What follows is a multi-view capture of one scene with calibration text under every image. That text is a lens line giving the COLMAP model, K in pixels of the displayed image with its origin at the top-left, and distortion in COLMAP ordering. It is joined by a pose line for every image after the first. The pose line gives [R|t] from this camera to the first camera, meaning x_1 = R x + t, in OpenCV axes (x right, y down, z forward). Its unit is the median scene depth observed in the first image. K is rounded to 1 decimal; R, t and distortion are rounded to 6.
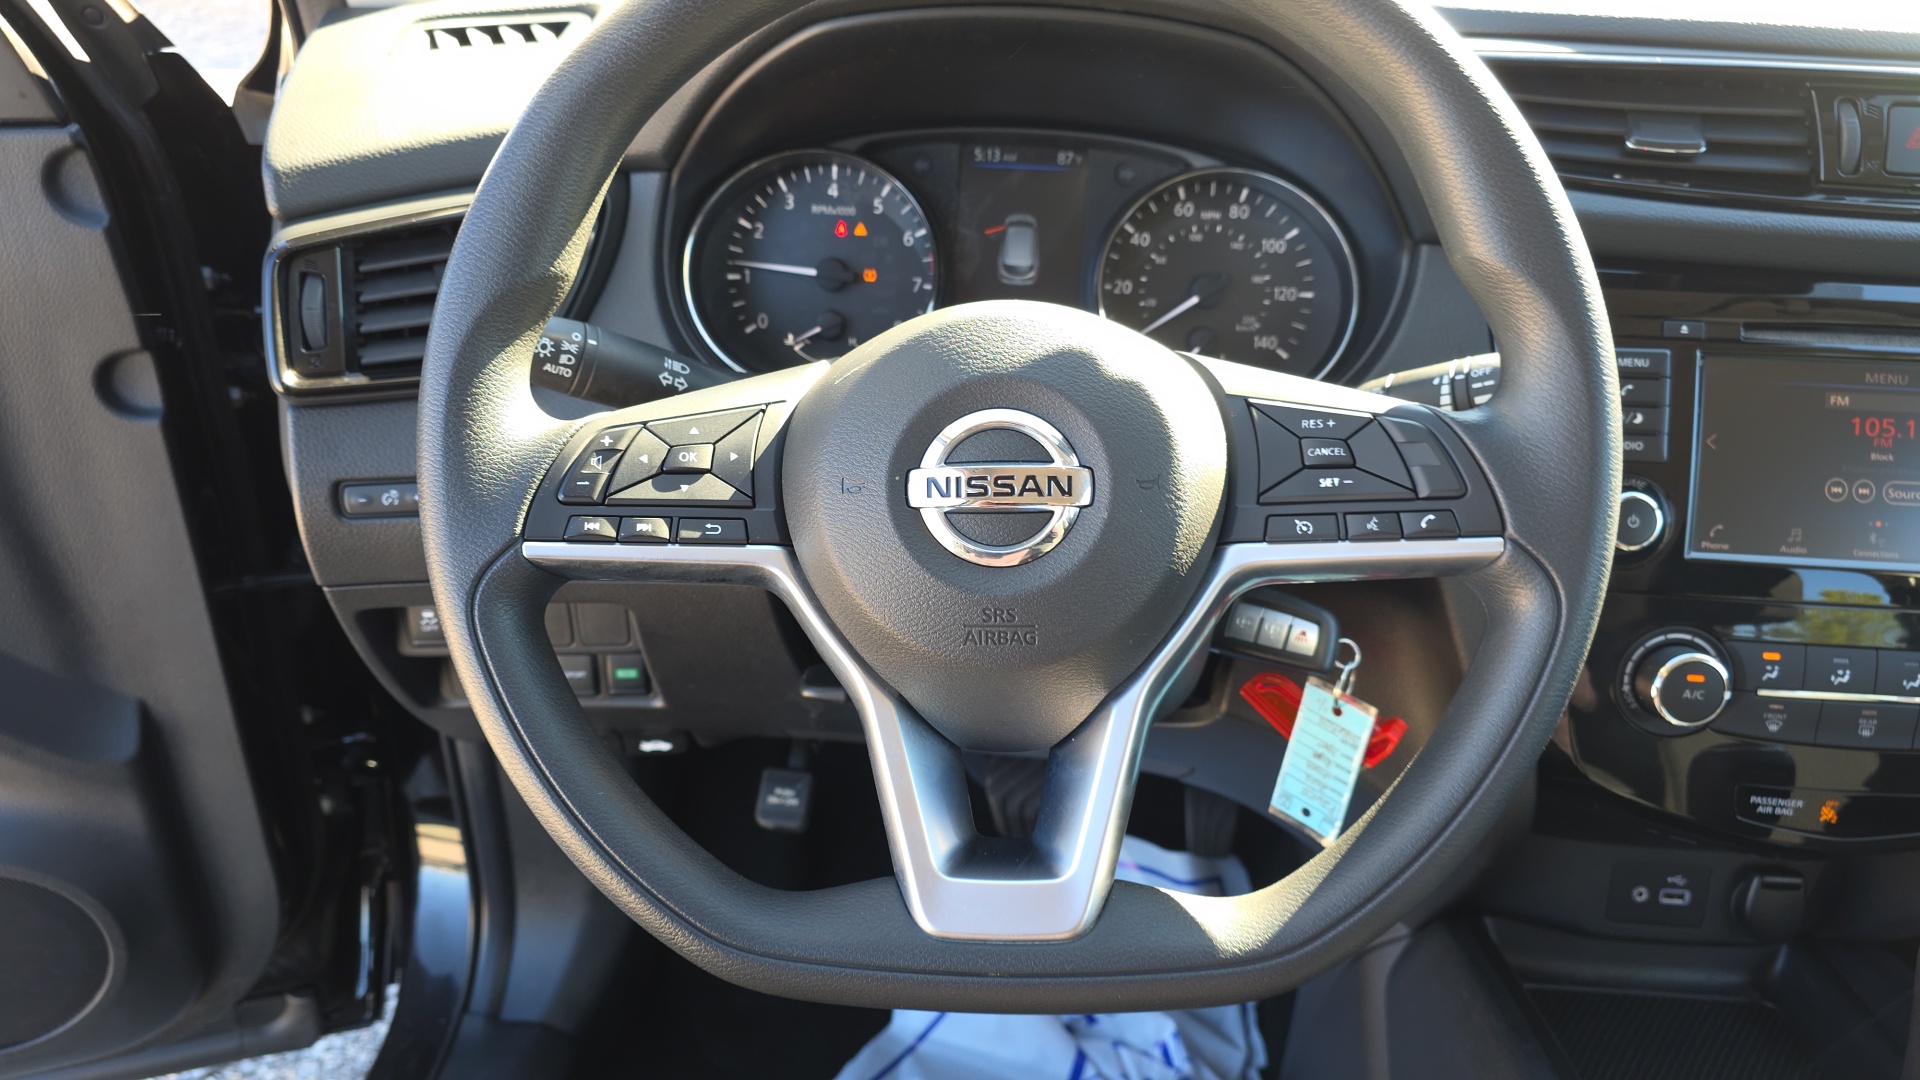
lens RADIAL K [[1347.9, 0, 954.2], [0, 1347.9, 544.2], [0, 0, 1]] dist [0.061826, -0.067661]
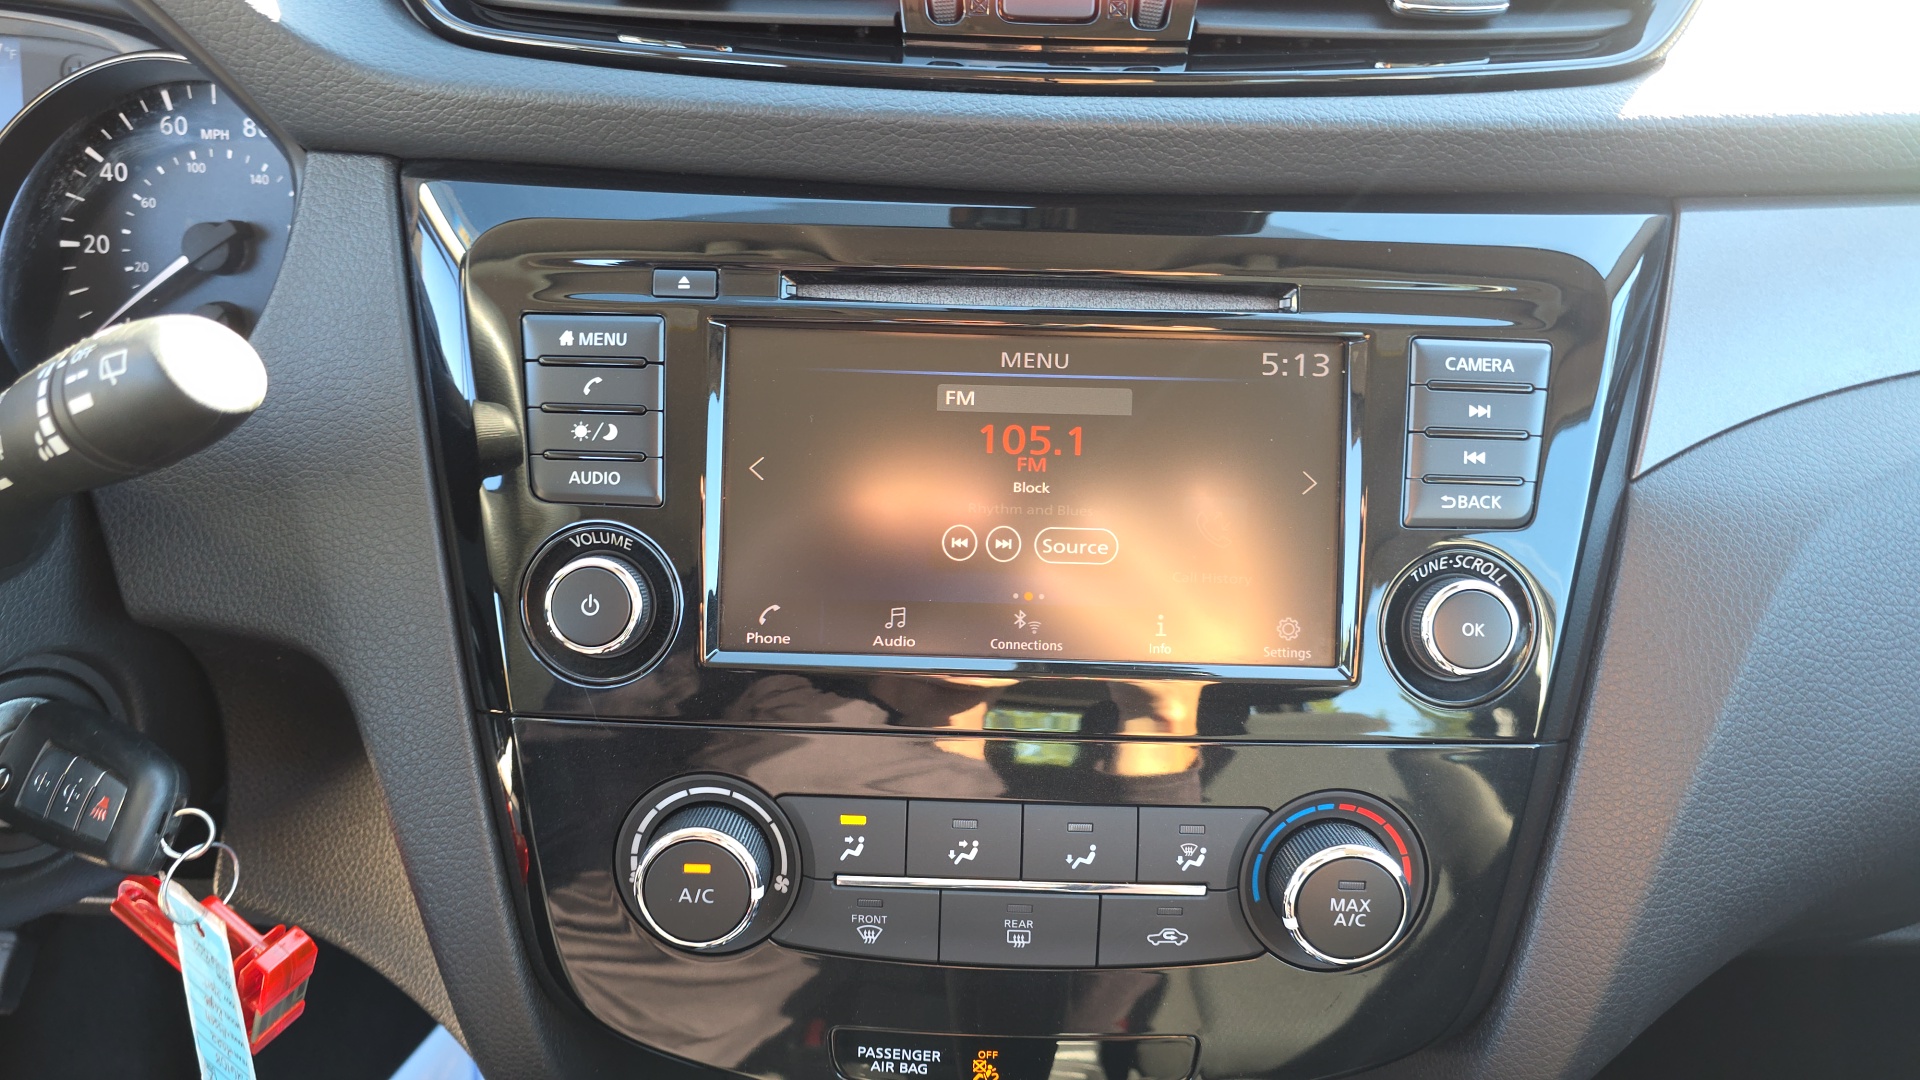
lens RADIAL K [[1347.9, 0, 954.2], [0, 1347.9, 544.2], [0, 0, 1]] dist [0.061826, -0.067661]
pose [[0.999486, -0.023621, 0.021656, 0.635376], [0.023932, 0.999612, -0.014218, -0.030863], [-0.021312, 0.014729, 0.999664, 0.400437]]
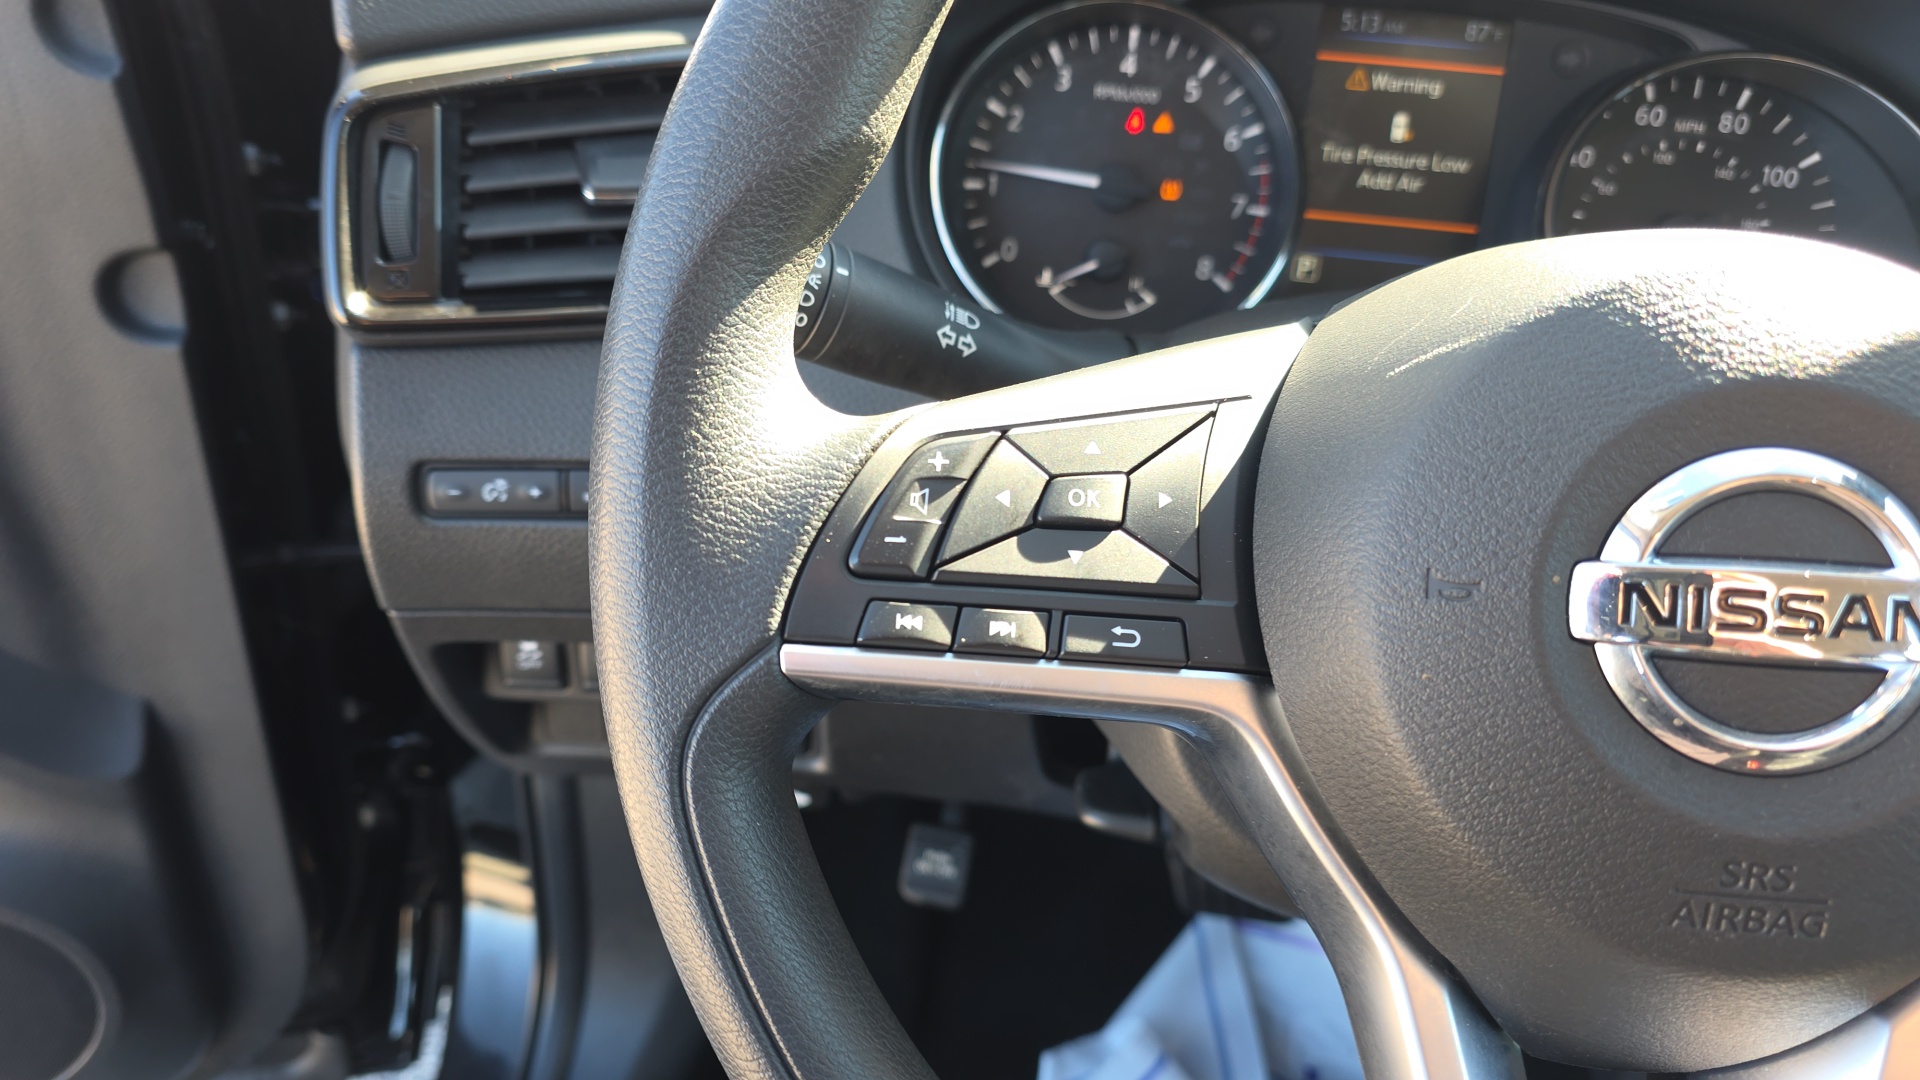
lens RADIAL K [[1362.9, 0, 915.7], [0, 1362.9, 537.9], [0, 0, 1]] dist [0.036865, -0.056014]
pose [[0.996991, 0.060893, -0.047965, -0.180542], [-0.059072, 0.997511, 0.038496, -0.050075], [0.050190, -0.035547, 0.998107, 0.350650]]
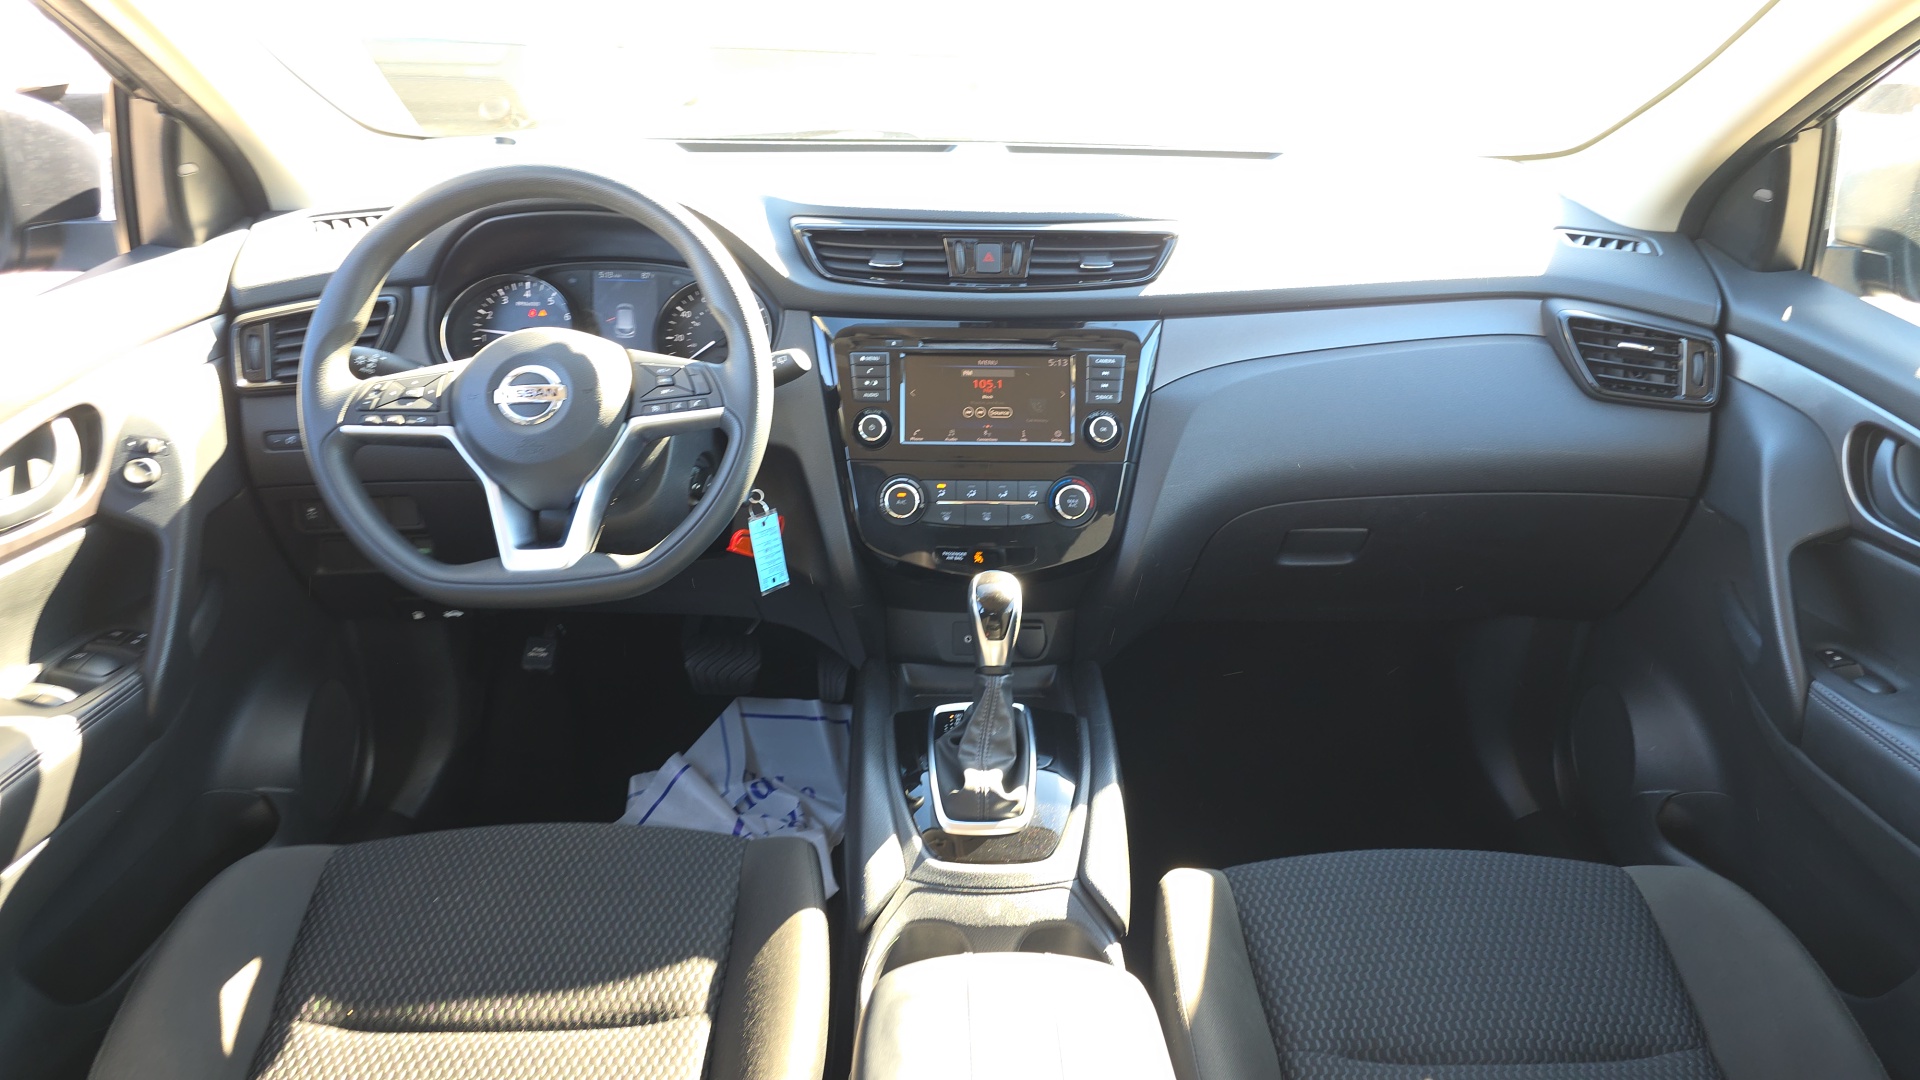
lens RADIAL K [[1317.3, 0, 969.2], [0, 1317.3, 540.1], [0, 0, 1]] dist [0.112807, -0.116819]
pose [[0.997532, -0.042912, 0.055579, 0.522028], [0.047790, 0.994826, -0.089648, 0.366657], [-0.051444, 0.092083, 0.994422, -1.142862]]
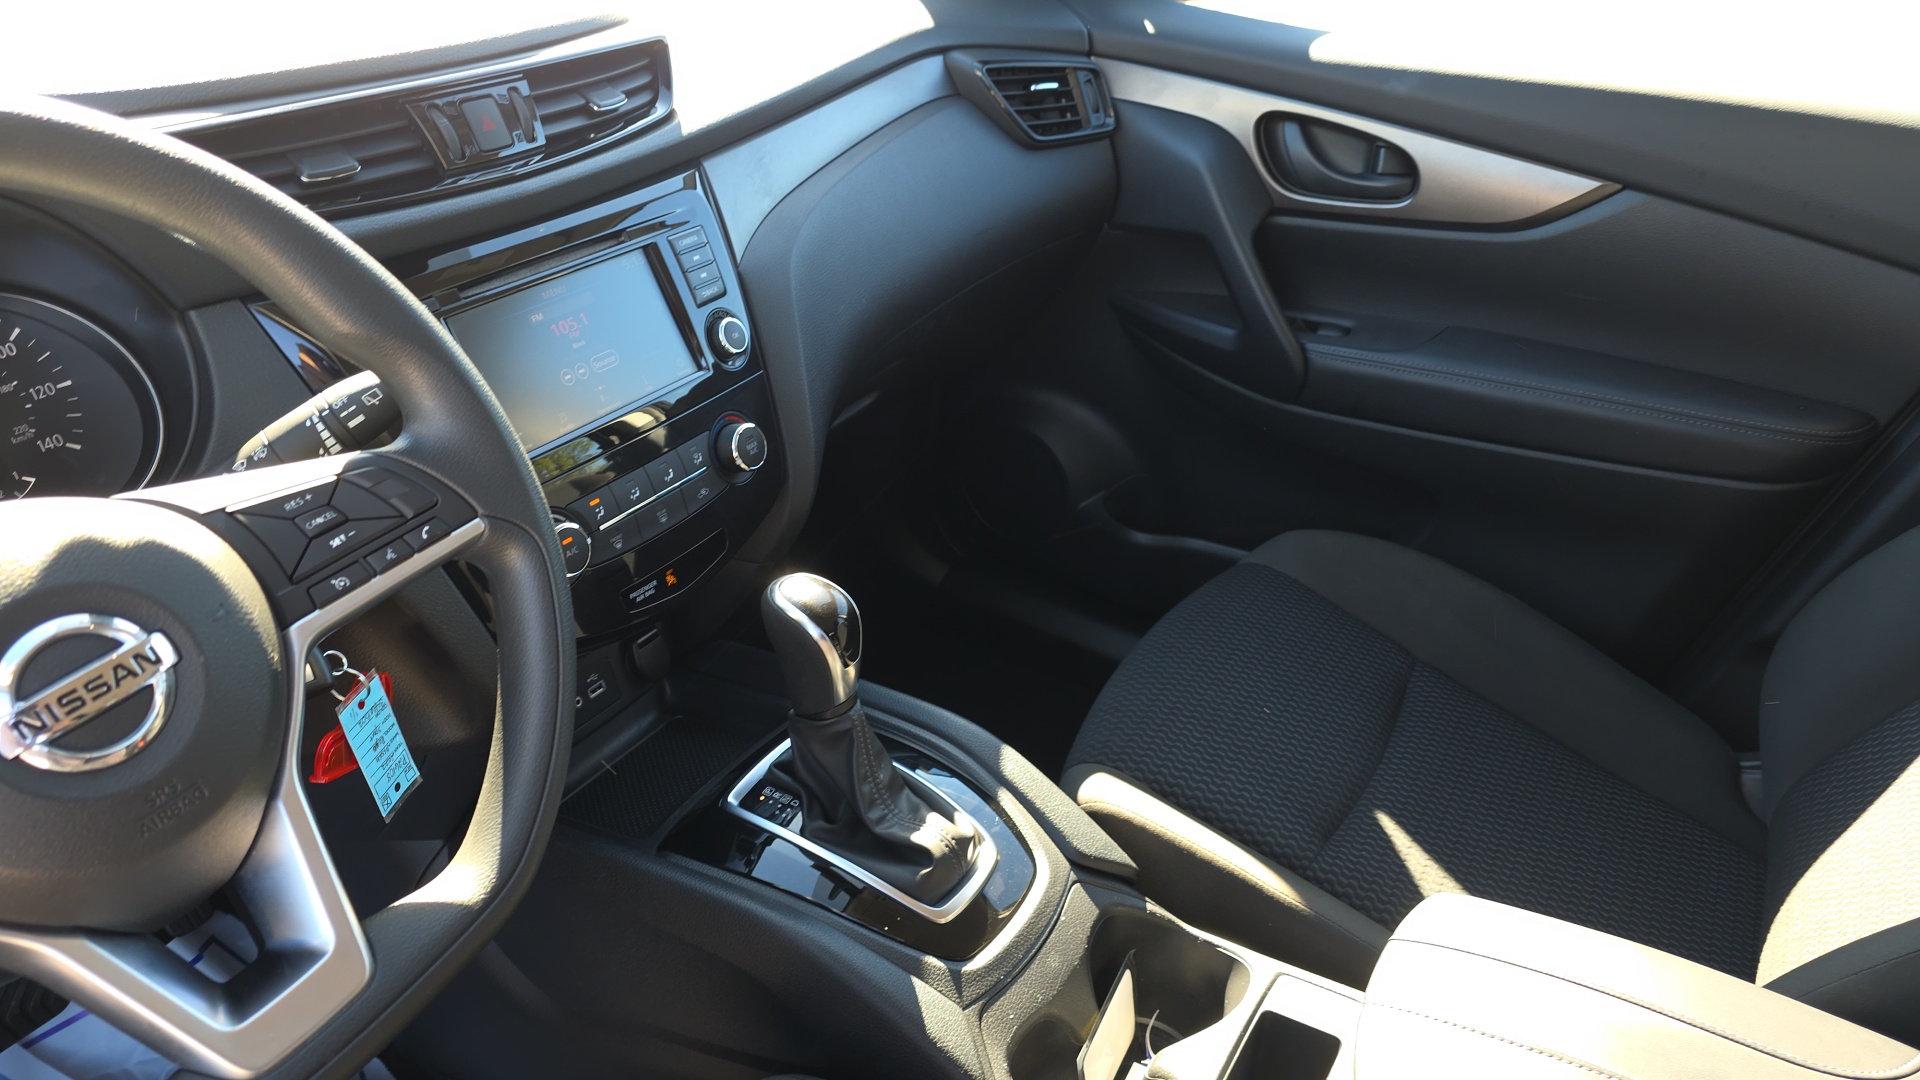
lens RADIAL K [[1318.3, 0, 966.4], [0, 1318.3, 566.6], [0, 0, 1]] dist [0.014707, -0.001608]
pose [[0.483270, -0.477546, 0.733757, -0.244321], [0.400305, 0.865916, 0.299907, -0.114952], [-0.778592, 0.148791, 0.609636, -0.114938]]
